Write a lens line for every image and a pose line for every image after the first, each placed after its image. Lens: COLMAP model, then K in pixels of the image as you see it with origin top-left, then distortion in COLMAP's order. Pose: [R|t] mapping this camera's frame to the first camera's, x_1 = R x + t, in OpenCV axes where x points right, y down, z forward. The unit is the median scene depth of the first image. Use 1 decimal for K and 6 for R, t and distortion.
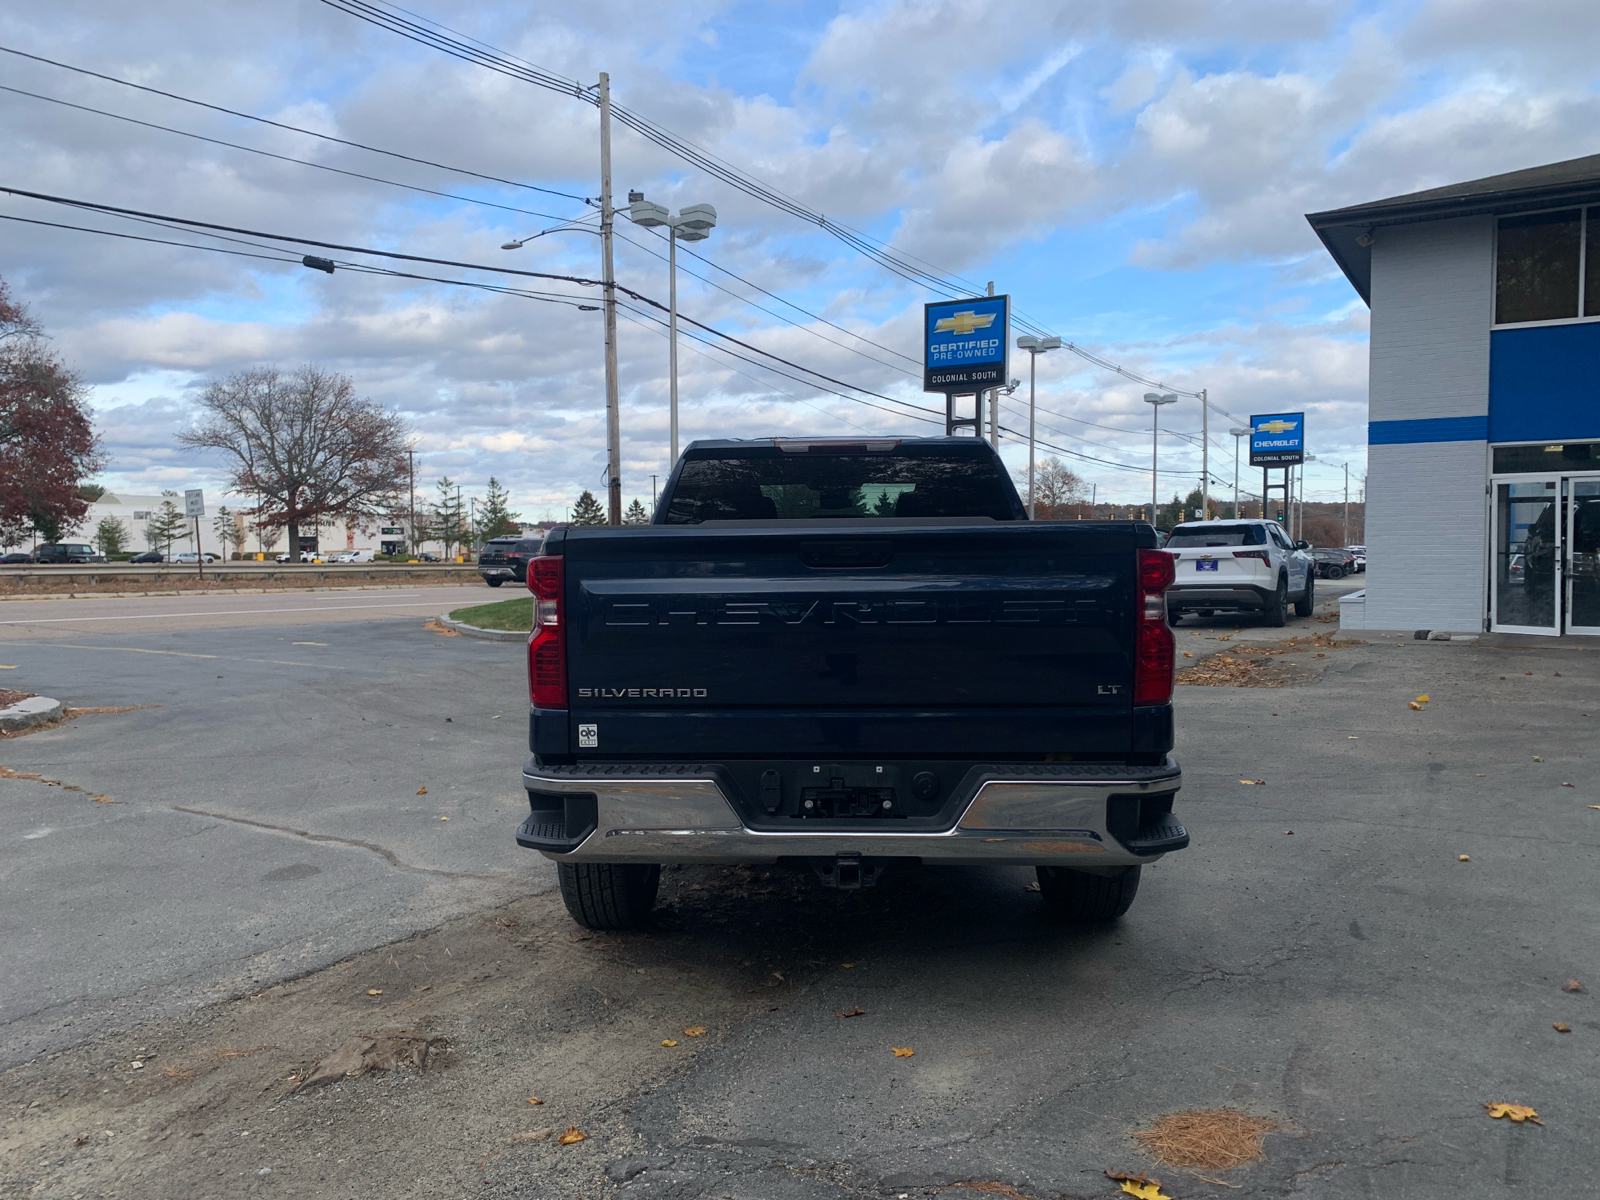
lens RADIAL K [[1195.3, 0, 794.3], [0, 1195.3, 611.1], [0, 0, 1]] dist [0.022244, -0.021113]
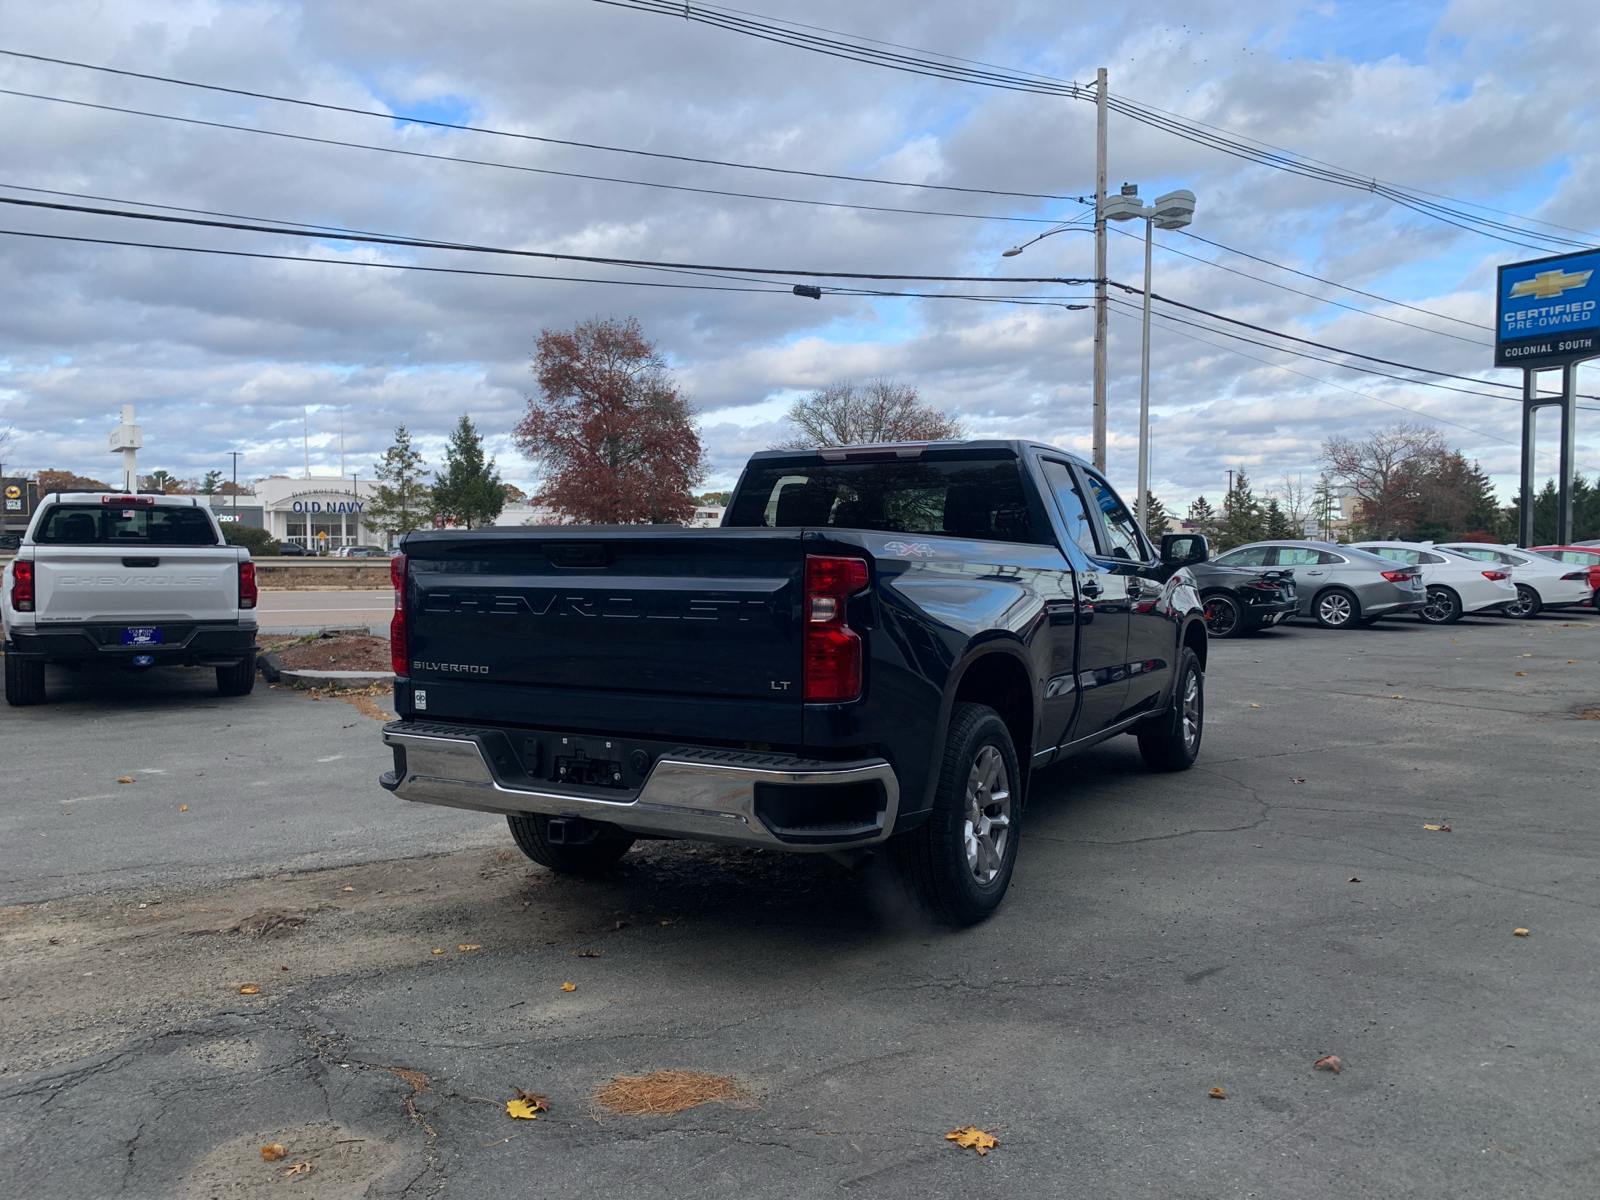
lens RADIAL K [[1195.3, 0, 806.2], [0, 1195.3, 604.3], [0, 0, 1]] dist [0.022244, -0.021113]
pose [[0.889486, 0.025227, -0.456265, 0.039324], [-0.027654, 0.999617, 0.001358, -0.000452], [0.456125, 0.011409, 0.889843, 0.003367]]
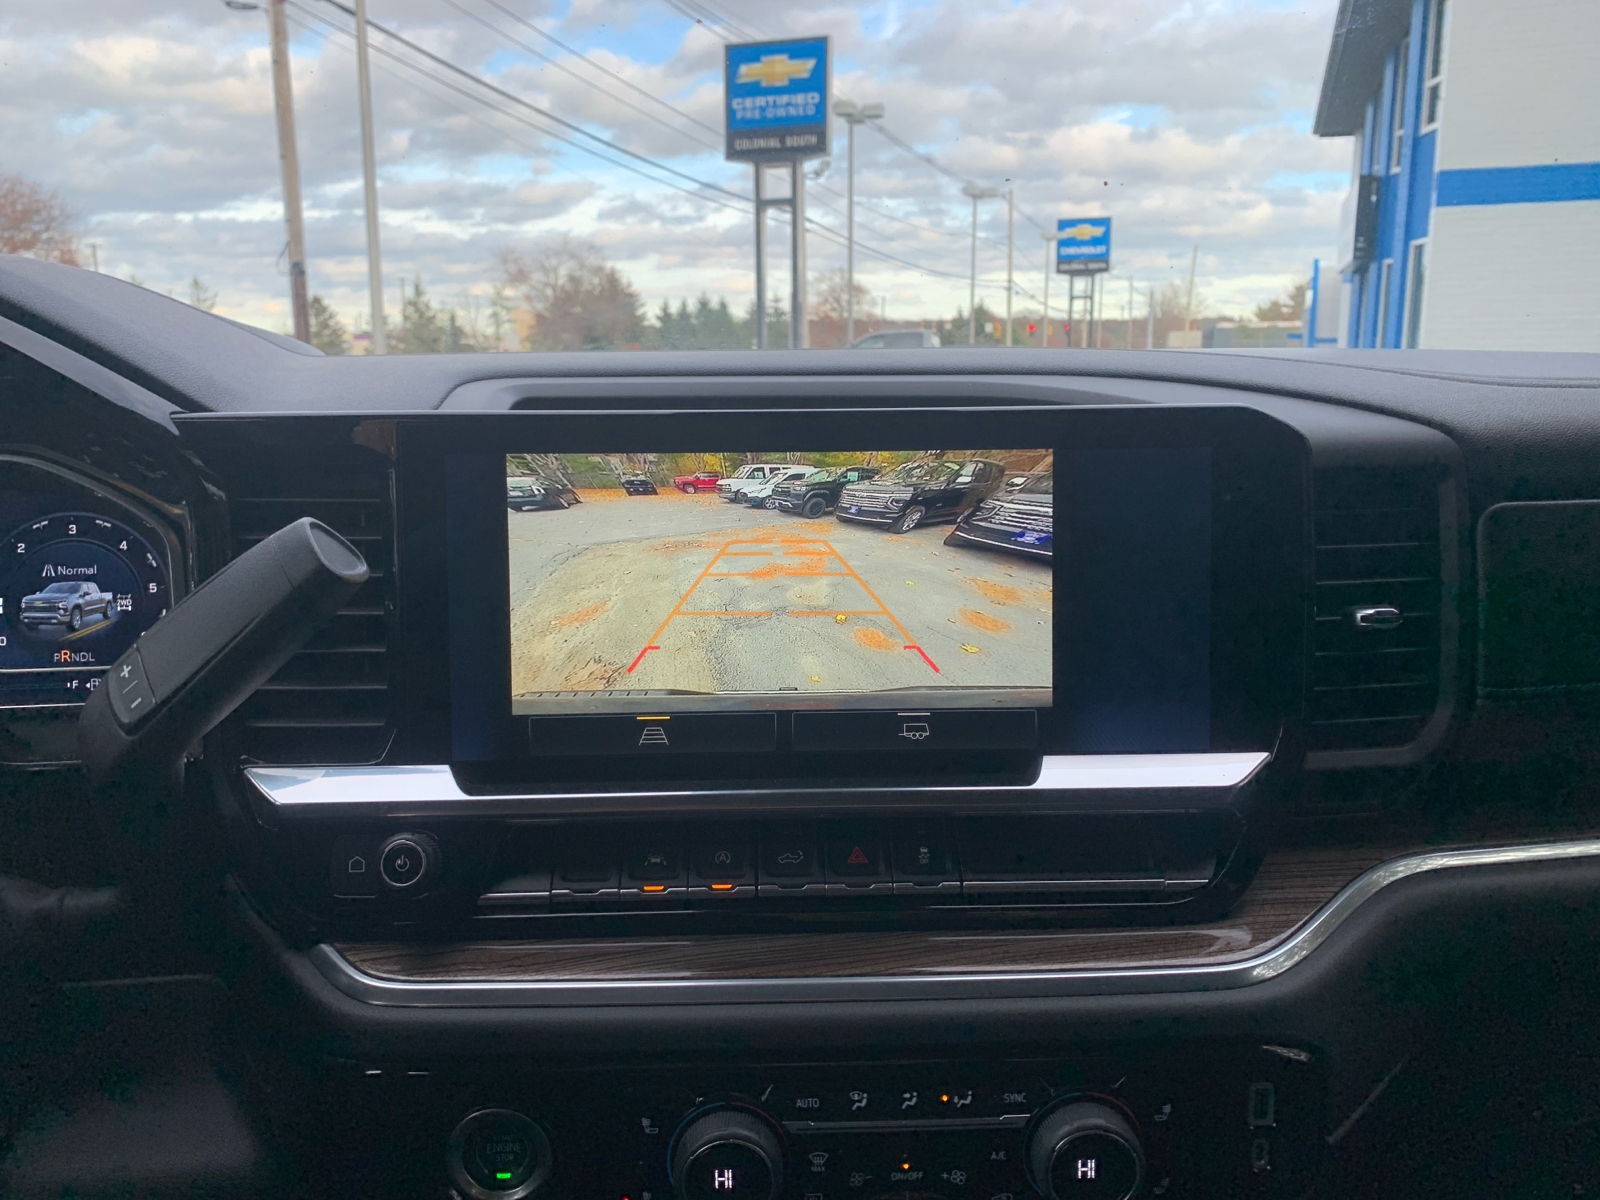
lens RADIAL K [[1195.3, 0, 778.2], [0, 1195.3, 605.1], [0, 0, 1]] dist [0.022244, -0.021113]
pose [[0.985827, -0.031601, 0.164762, 0.001640], [0.007138, 0.989111, 0.147001, -0.005181], [-0.167613, -0.143742, 0.975318, 0.104182]]
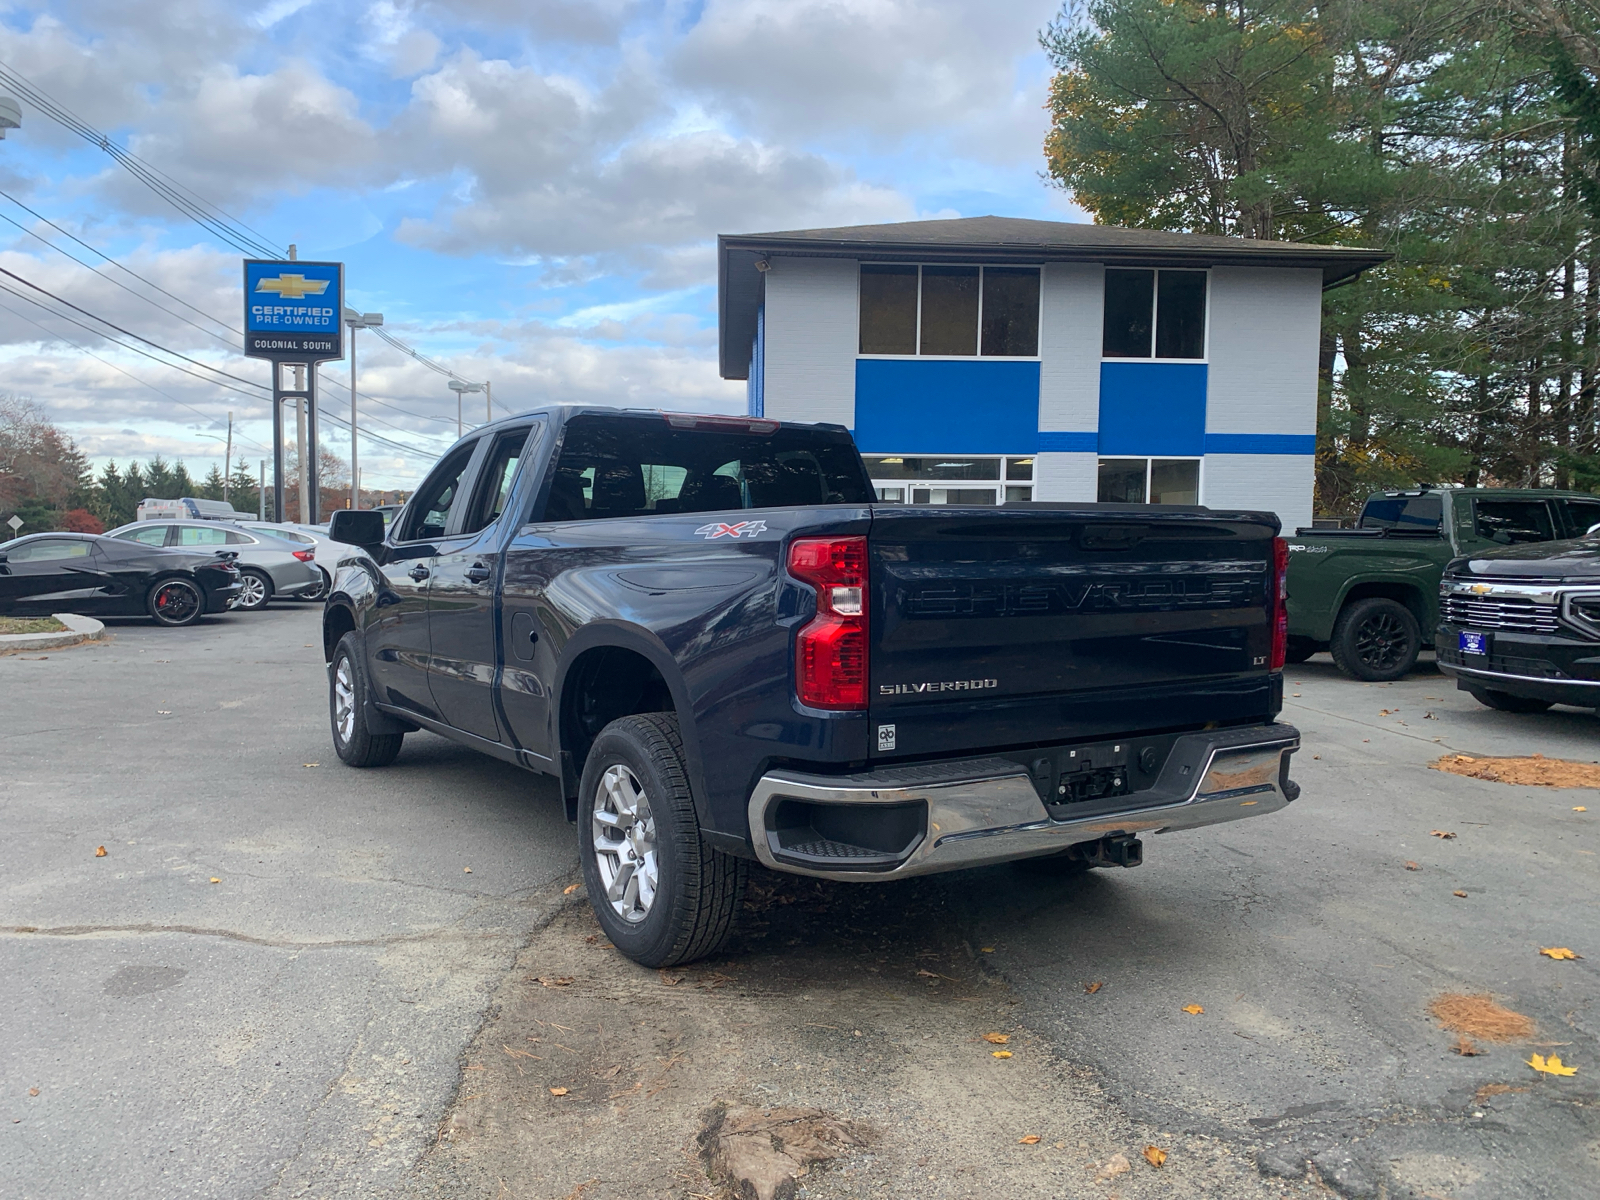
lens RADIAL K [[1195.3, 0, 786.4], [0, 1195.3, 592.6], [0, 0, 1]] dist [0.022244, -0.021113]
pose [[0.825880, -0.011670, 0.563725, -0.038762], [0.013820, 0.999904, 0.000452, -0.000339], [-0.563677, 0.007417, 0.825962, 0.015657]]
